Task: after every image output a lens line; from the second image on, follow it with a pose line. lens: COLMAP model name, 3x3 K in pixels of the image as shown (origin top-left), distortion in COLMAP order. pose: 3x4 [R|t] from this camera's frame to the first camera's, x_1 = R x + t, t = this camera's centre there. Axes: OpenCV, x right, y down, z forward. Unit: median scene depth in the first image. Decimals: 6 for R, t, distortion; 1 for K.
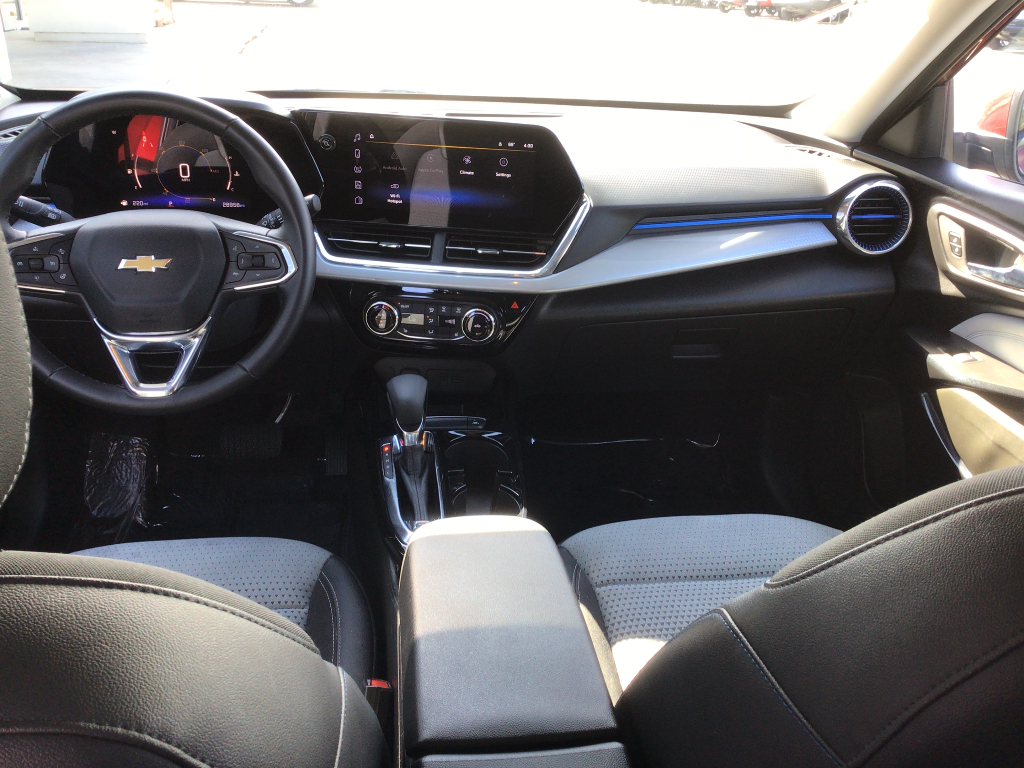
lens RADIAL K [[906.9, 0, 516.1], [0, 906.9, 401.5], [0, 0, 1]] dist [-0.000188, -0.000771]
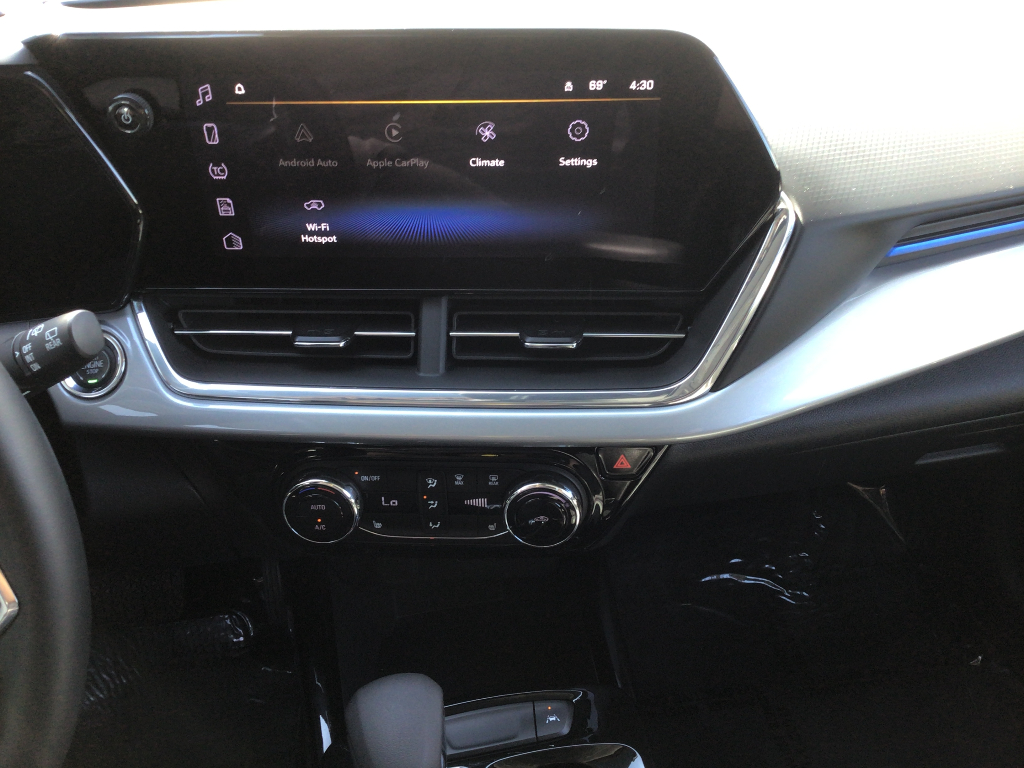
lens RADIAL K [[939.2, 0, 512.0], [0, 939.2, 384.0], [0, 0, 1]] dist [0.091355, -0.144221]
pose [[0.995945, -0.089010, 0.013037, -0.057467], [0.086472, 0.987190, 0.134085, -0.209545], [-0.024805, -0.132414, 0.990884, 0.566362]]
